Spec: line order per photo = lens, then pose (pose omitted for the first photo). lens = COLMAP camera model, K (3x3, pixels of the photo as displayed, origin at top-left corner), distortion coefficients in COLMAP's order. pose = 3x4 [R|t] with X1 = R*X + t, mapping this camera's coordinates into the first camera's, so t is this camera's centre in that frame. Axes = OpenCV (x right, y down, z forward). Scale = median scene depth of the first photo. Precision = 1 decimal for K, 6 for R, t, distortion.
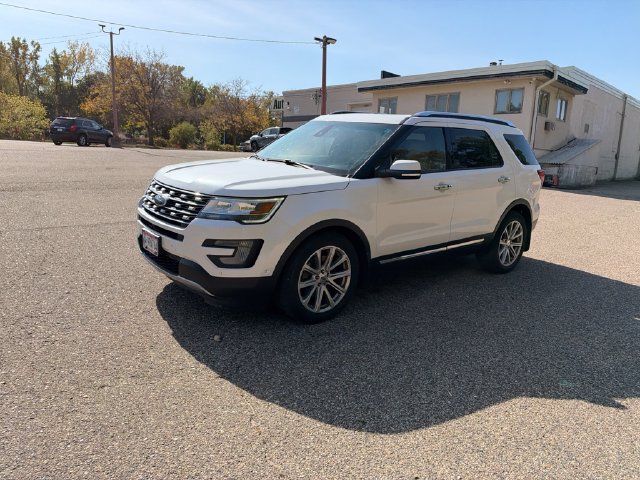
lens RADIAL K [[460.3, 0, 317.1], [0, 460.3, 235.8], [0, 0, 1]] dist [0.014912, -0.032095]
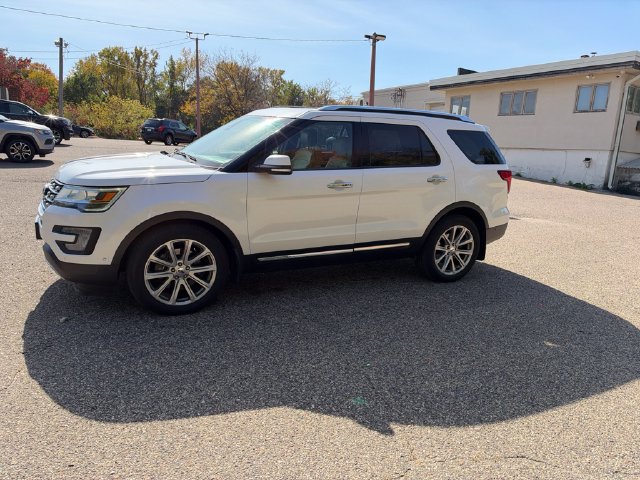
lens RADIAL K [[460.3, 0, 311.6], [0, 460.3, 242.5], [0, 0, 1]] dist [0.014912, -0.032095]
pose [[0.976113, 0.051507, -0.211069, 0.114808], [-0.049302, 0.998660, 0.015703, 0.000212], [0.211595, -0.004922, 0.977345, 0.017656]]
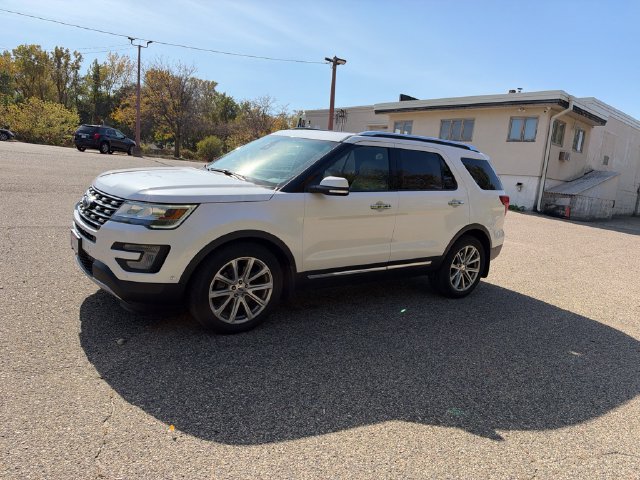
lens RADIAL K [[460.3, 0, 319.7], [0, 460.3, 238.8], [0, 0, 1]] dist [0.014912, -0.032095]
pose [[0.997312, 0.057544, -0.045354, 0.051594], [-0.059058, 0.997716, -0.032791, 0.001440], [0.043364, 0.035381, 0.998433, 0.000976]]
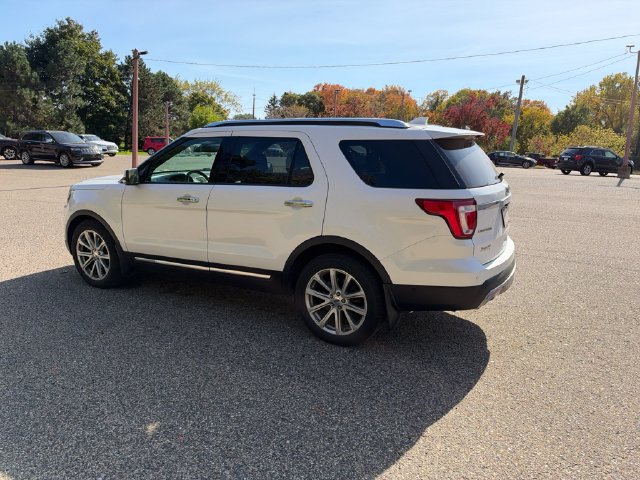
lens RADIAL K [[460.3, 0, 323.4], [0, 460.3, 239.4], [0, 0, 1]] dist [0.014912, -0.032095]
pose [[0.387977, 0.136669, -0.911480, 0.345540], [-0.190961, 0.979405, 0.065571, -0.038488], [0.901669, 0.148617, 0.406085, 0.239662]]
